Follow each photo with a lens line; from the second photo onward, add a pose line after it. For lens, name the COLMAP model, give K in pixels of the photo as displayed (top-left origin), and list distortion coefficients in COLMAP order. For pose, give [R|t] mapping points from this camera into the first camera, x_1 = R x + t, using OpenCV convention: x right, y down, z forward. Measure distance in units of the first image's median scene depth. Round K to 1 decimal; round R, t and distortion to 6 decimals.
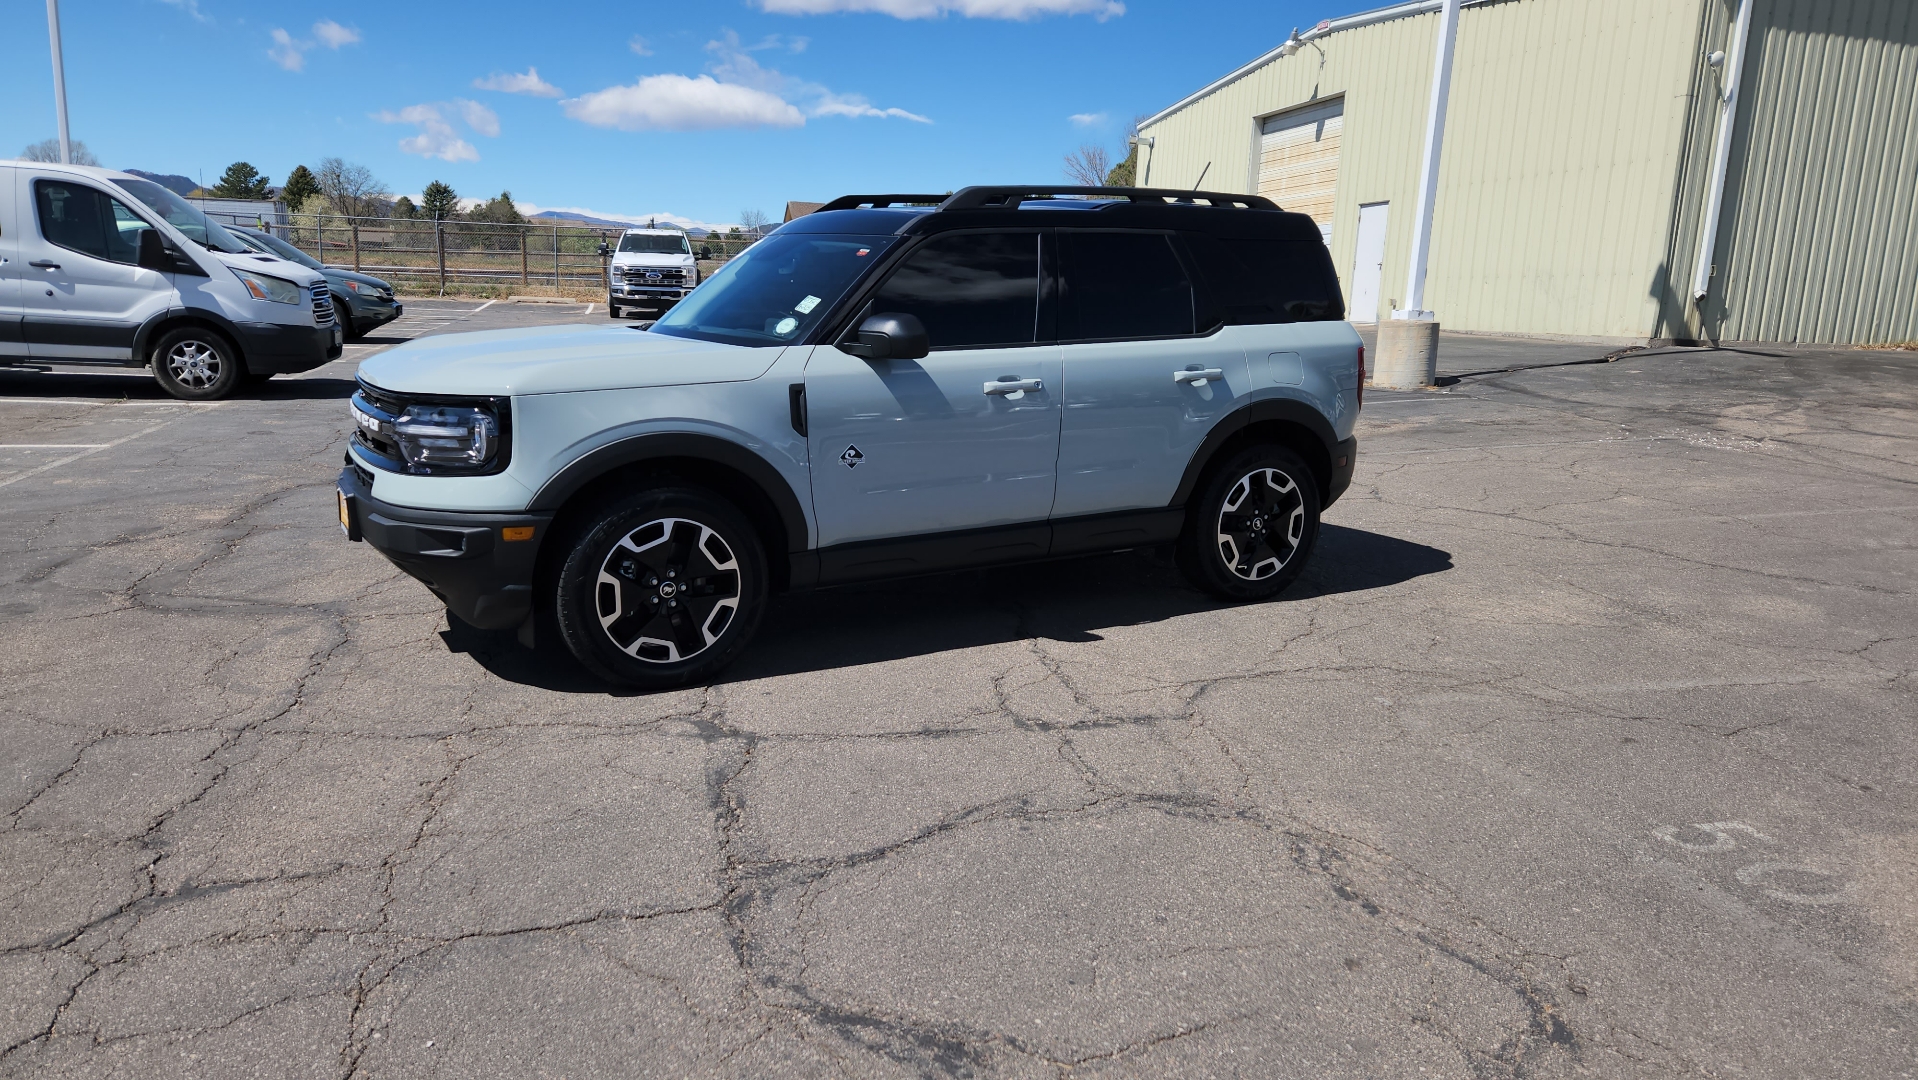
lens RADIAL K [[1276.5, 0, 932.4], [0, 1276.5, 540.4], [0, 0, 1]] dist [0.072939, -0.056828]
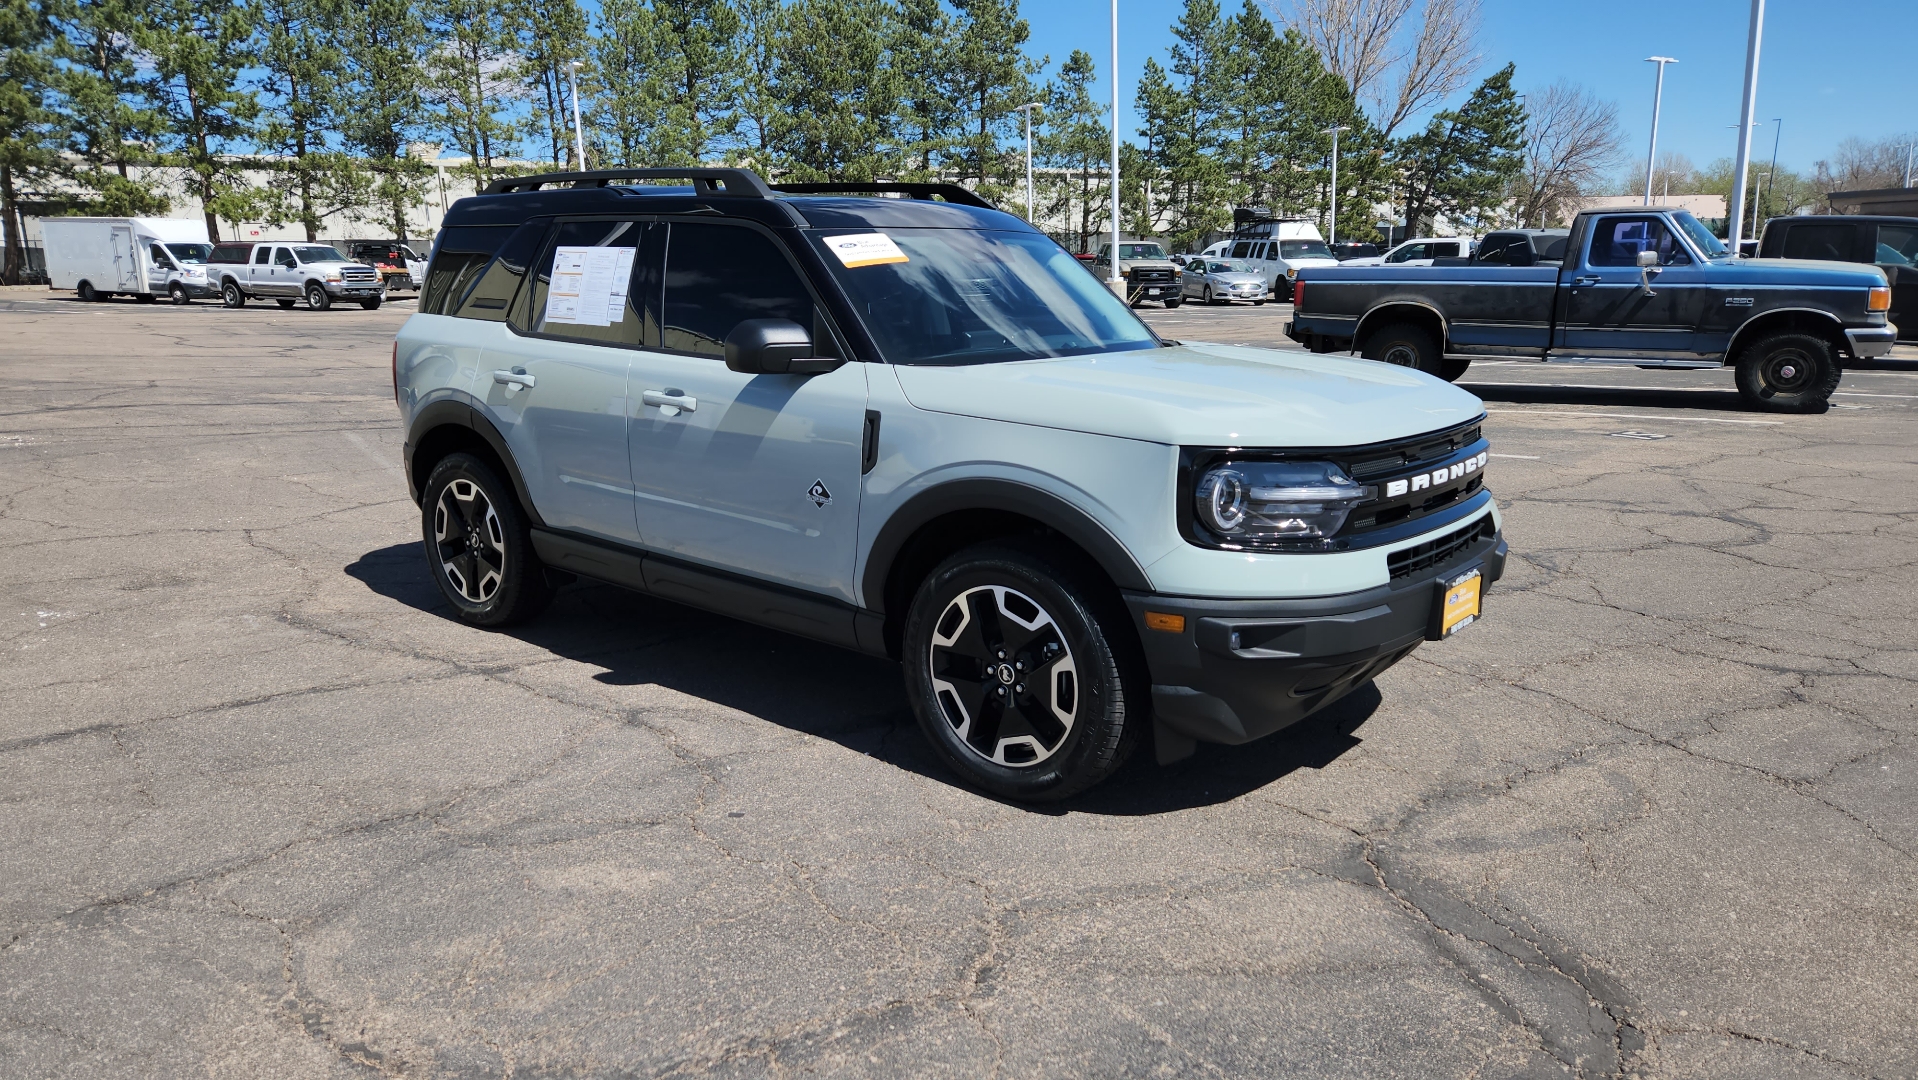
lens RADIAL K [[1276.5, 0, 921.2], [0, 1276.5, 557.3], [0, 0, 1]] dist [0.072939, -0.056828]
pose [[-0.333944, -0.230239, 0.914042, -0.988432], [0.193466, 0.932322, 0.305526, -0.325128], [-0.922525, 0.278864, -0.266800, 1.419287]]
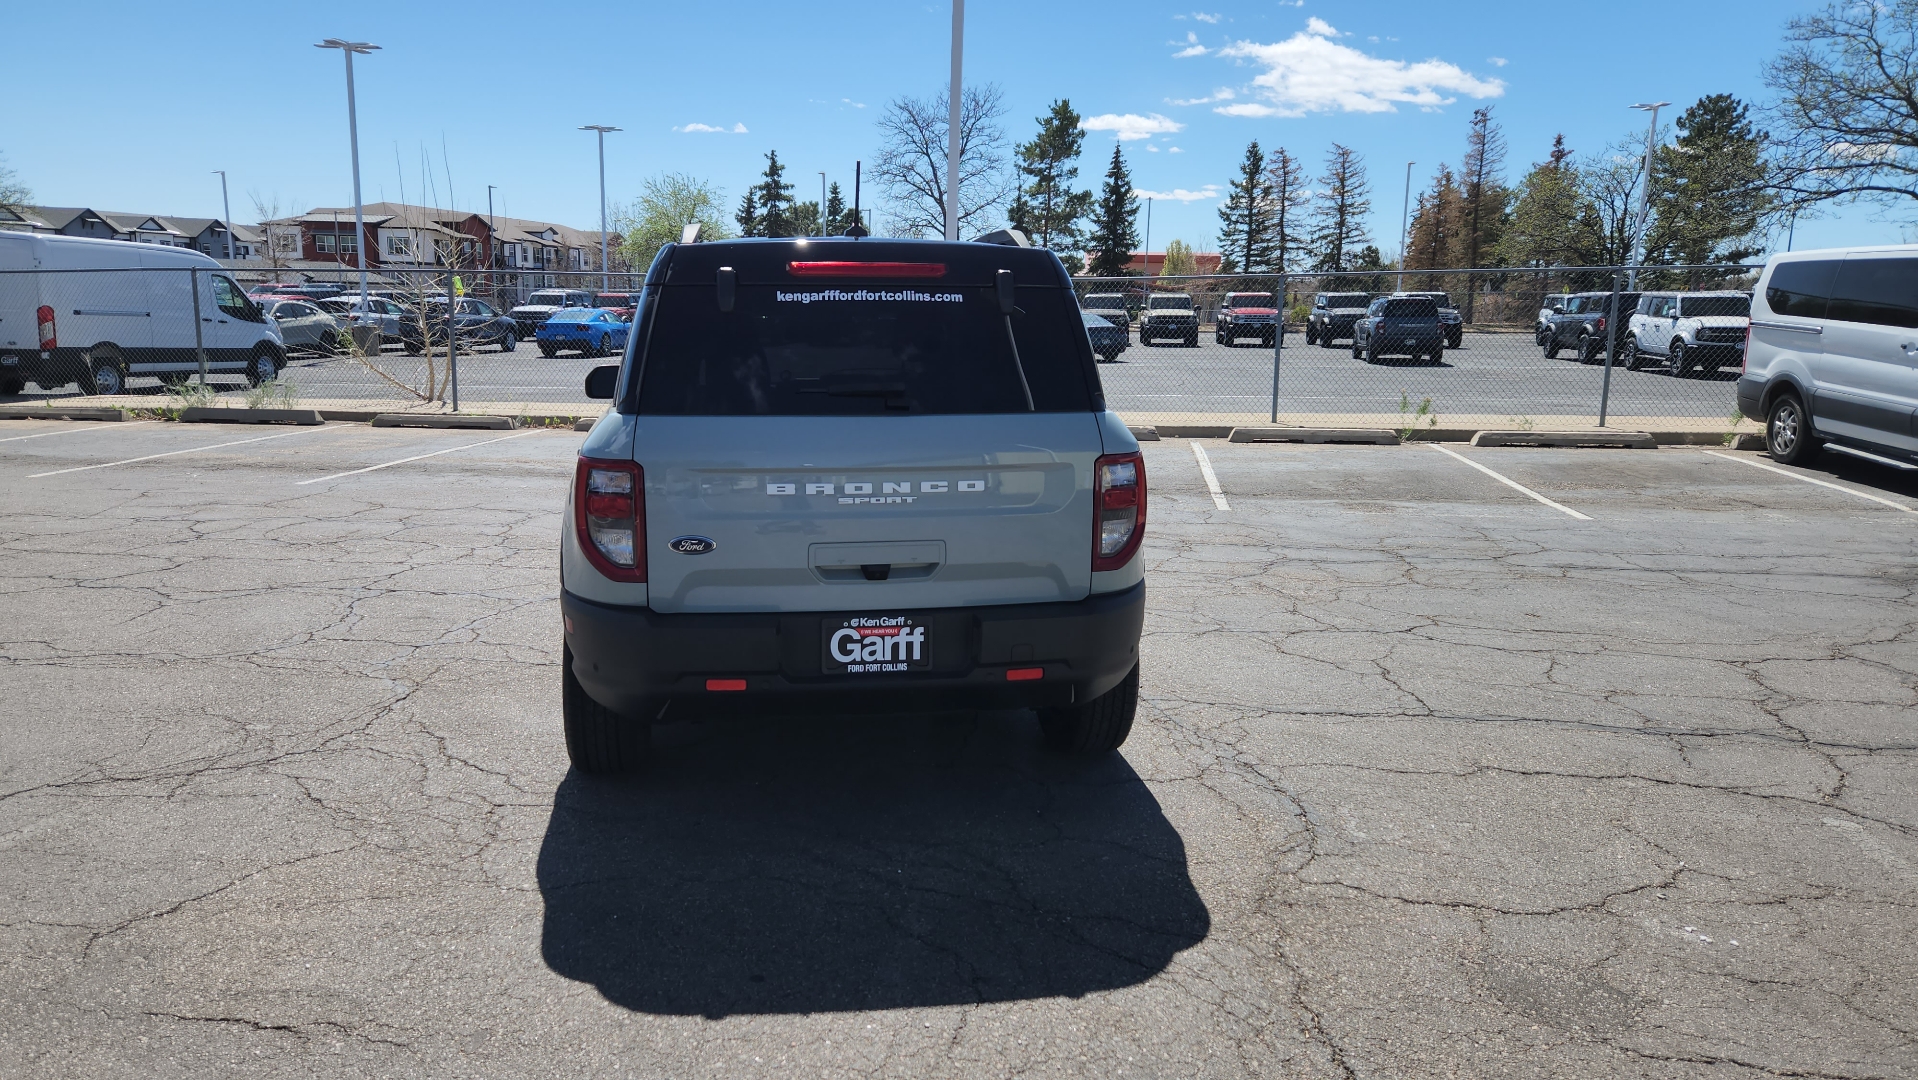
lens RADIAL K [[1276.5, 0, 918.4], [0, 1276.5, 529.3], [0, 0, 1]] dist [0.072939, -0.056828]
pose [[-0.369632, 0.126082, -0.920584, 1.011834], [-0.207145, 0.954636, 0.213918, -0.337865], [0.905794, 0.269766, -0.326747, 1.634841]]
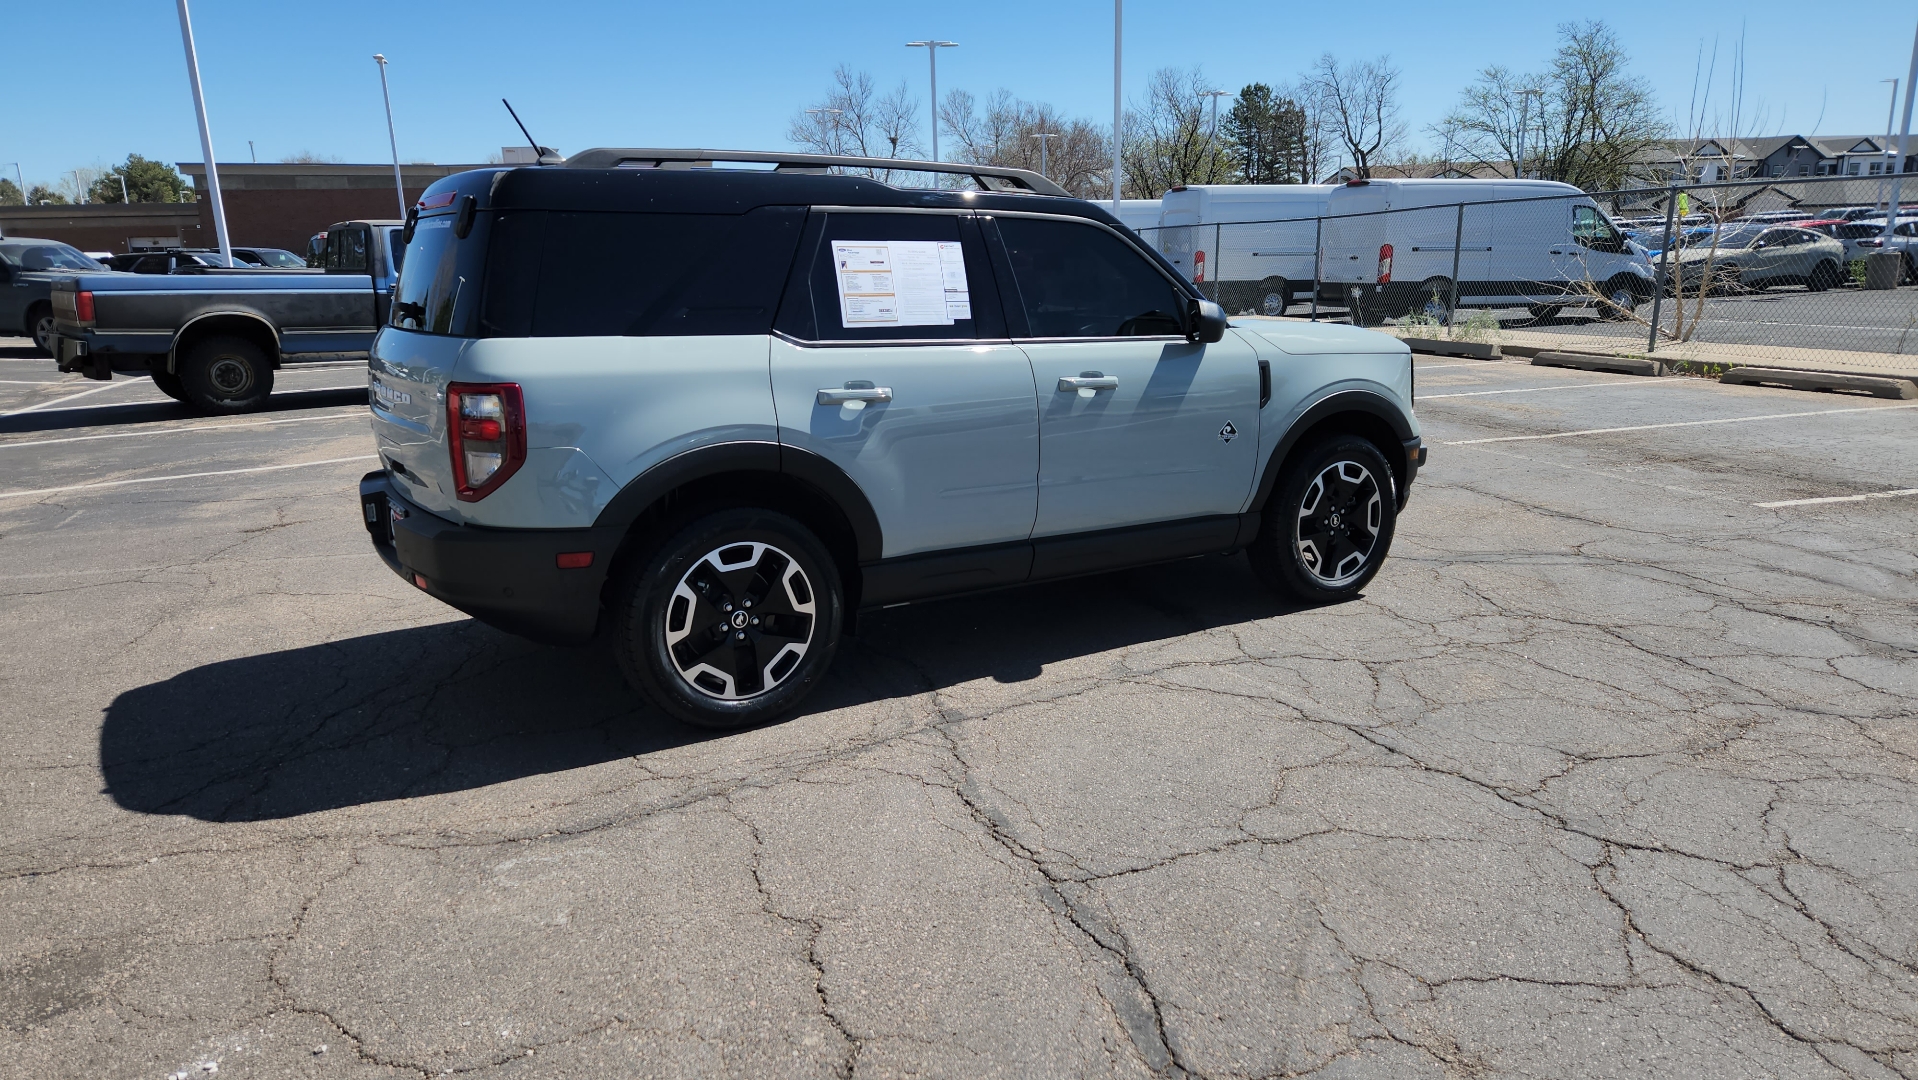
lens RADIAL K [[1276.5, 0, 930.0], [0, 1276.5, 557.9], [0, 0, 1]] dist [0.072939, -0.056828]
pose [[-0.999187, 0.001284, -0.040301, 0.026782], [-0.015876, 0.906231, 0.422486, -0.468446], [0.037064, 0.422782, -0.905473, 2.204232]]
